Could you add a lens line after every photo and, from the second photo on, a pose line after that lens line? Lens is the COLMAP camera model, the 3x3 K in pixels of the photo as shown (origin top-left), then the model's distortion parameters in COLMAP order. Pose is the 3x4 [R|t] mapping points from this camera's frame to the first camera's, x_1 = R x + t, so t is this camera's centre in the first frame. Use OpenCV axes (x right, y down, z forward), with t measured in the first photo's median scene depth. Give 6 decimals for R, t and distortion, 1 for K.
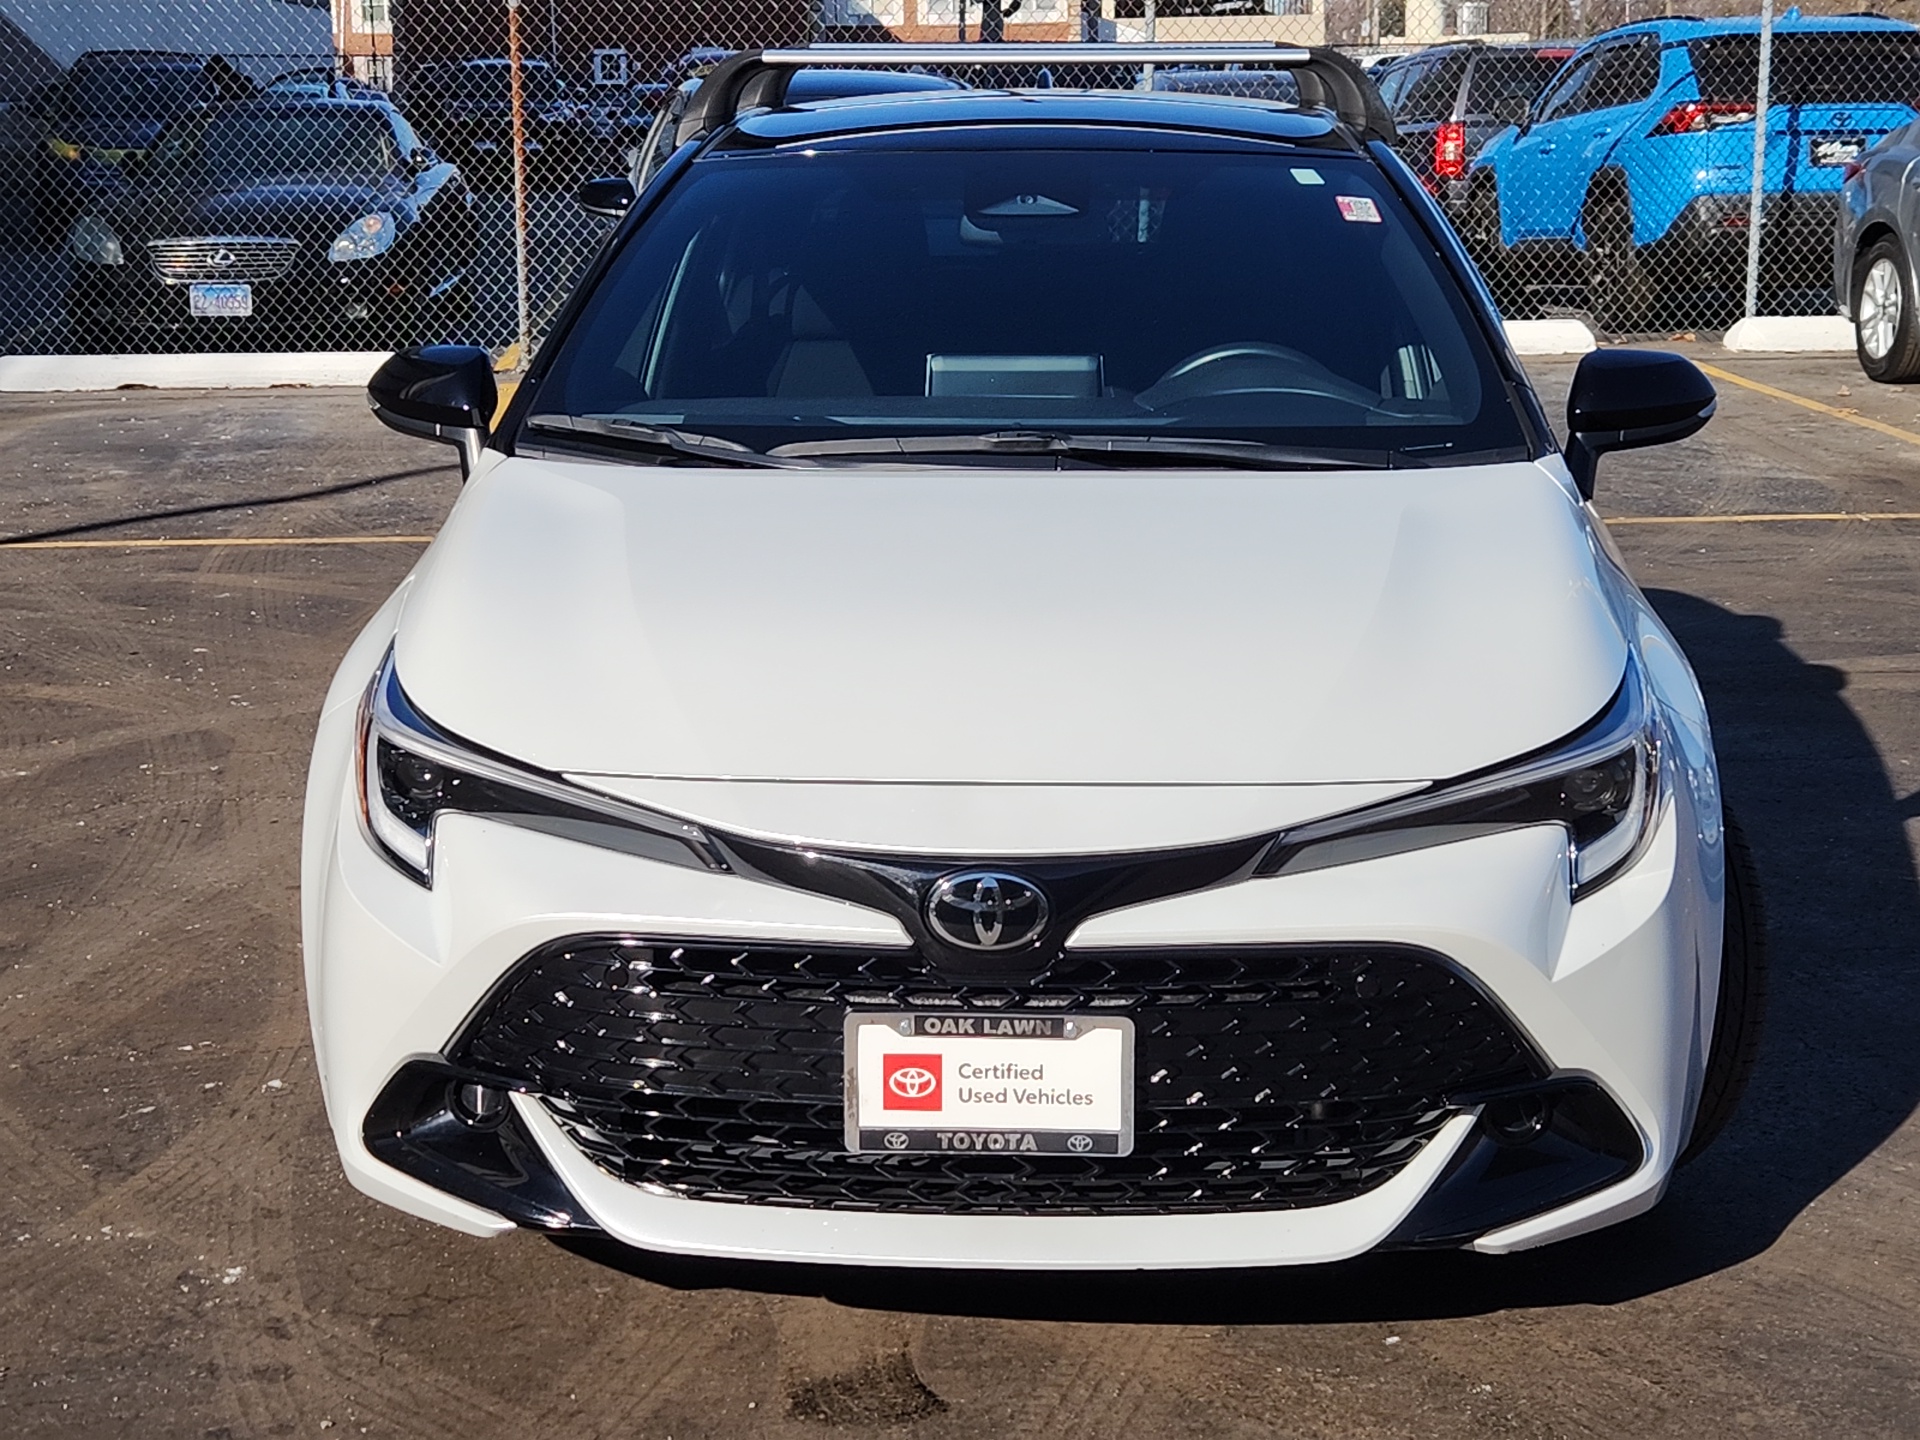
lens RADIAL K [[1864.8, 0, 961.9], [0, 1864.8, 734.0], [0, 0, 1]] dist [0.037084, 0.000000]
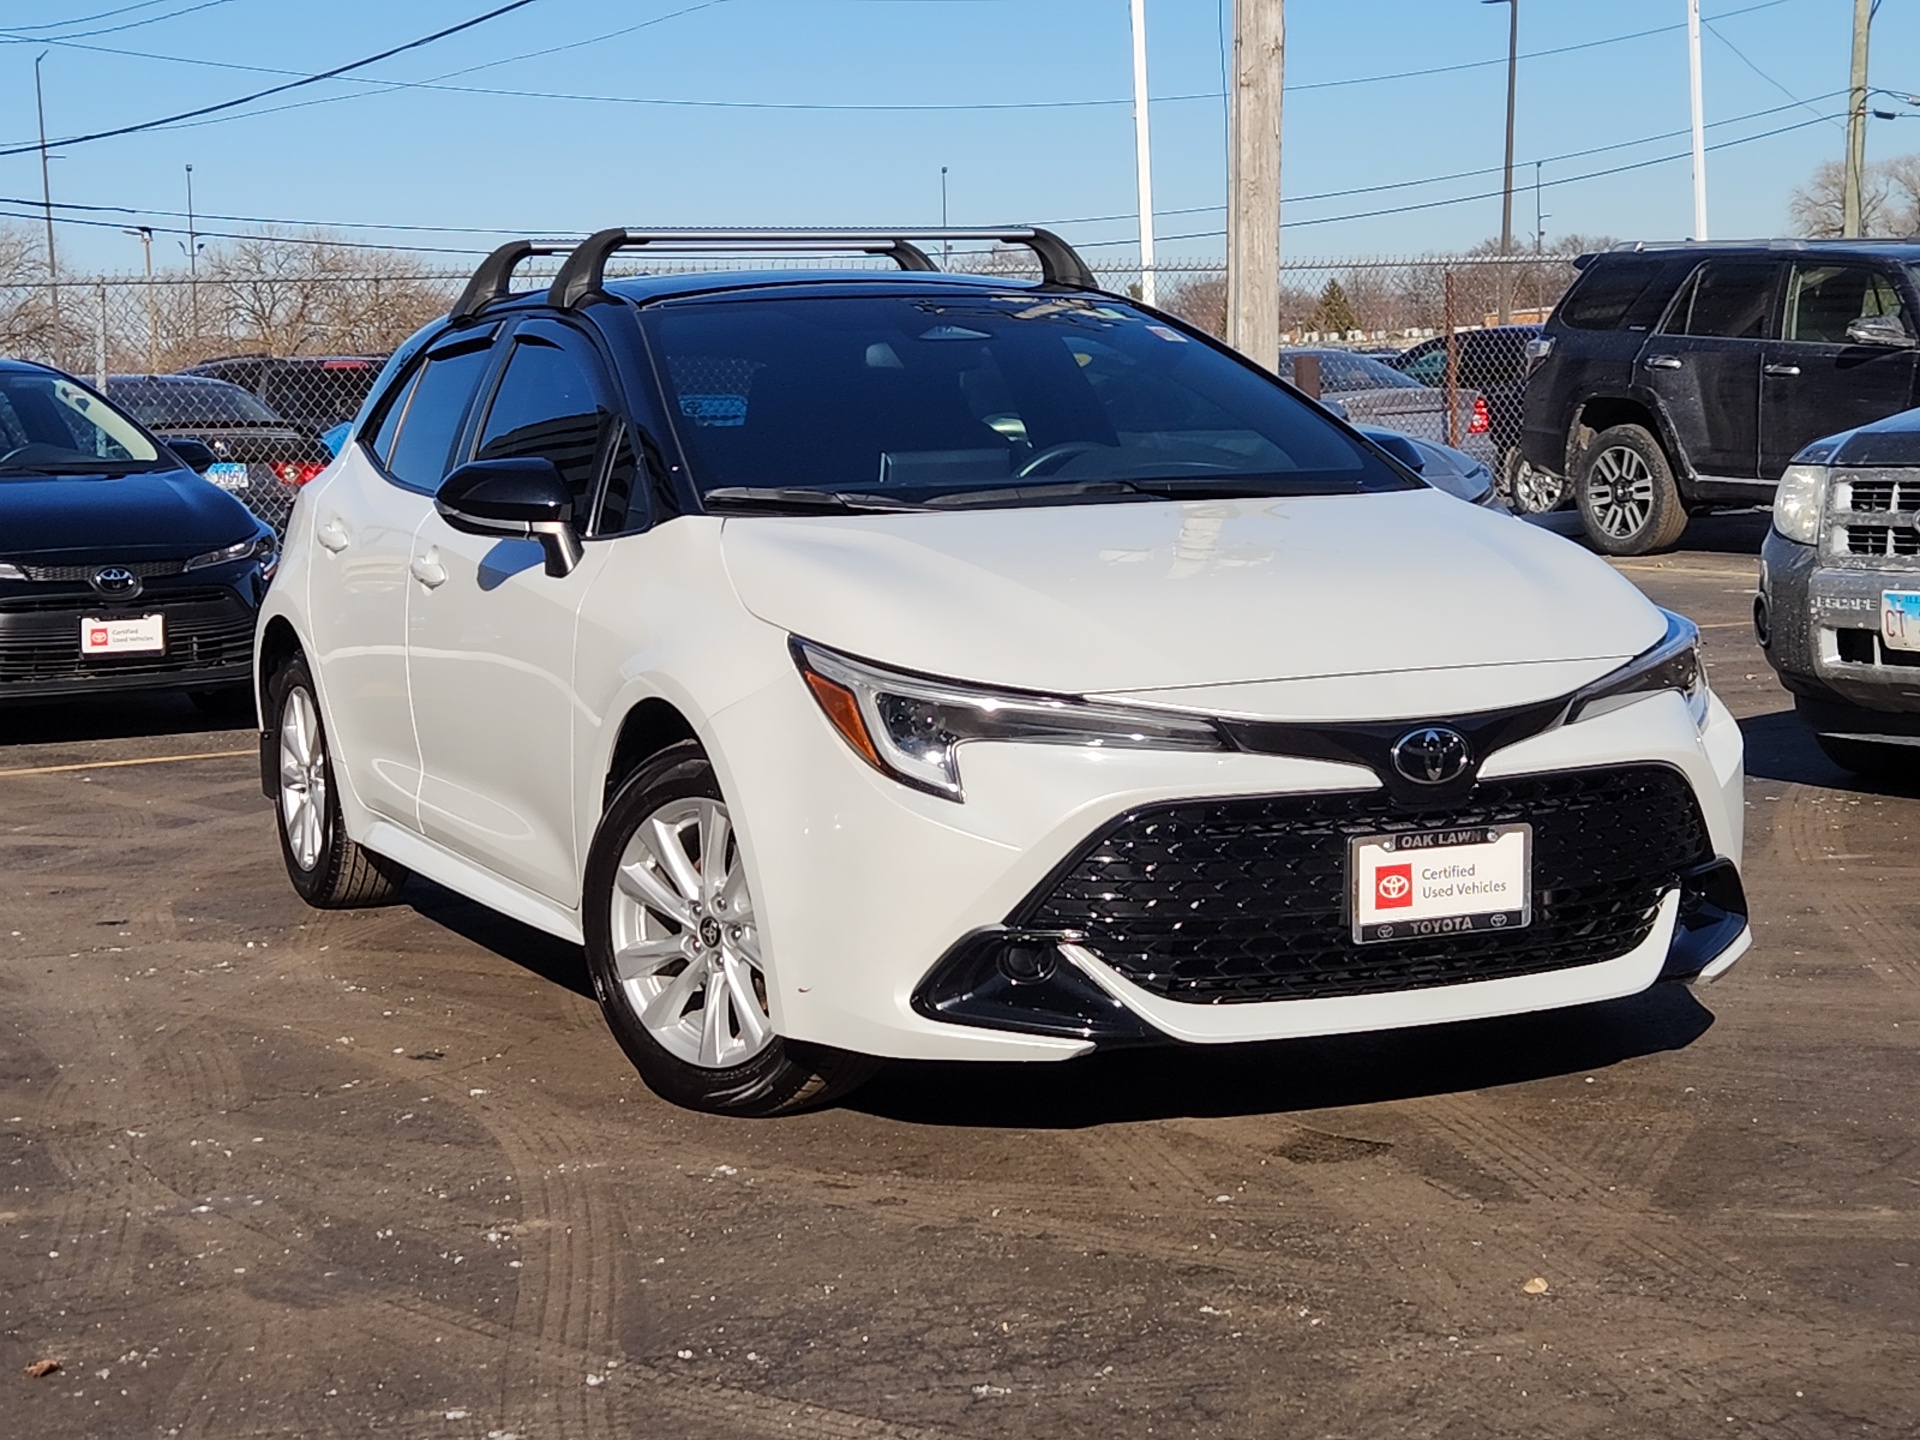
lens RADIAL K [[1674.0, 0, 800.5], [0, 1674.0, 755.8], [0, 0, 1]] dist [0.073426, -0.065185]
pose [[0.958485, -0.083287, 0.272708, -0.768664], [0.104633, 0.992407, -0.064663, 0.125426], [-0.265251, 0.090513, 0.959921, -0.079842]]
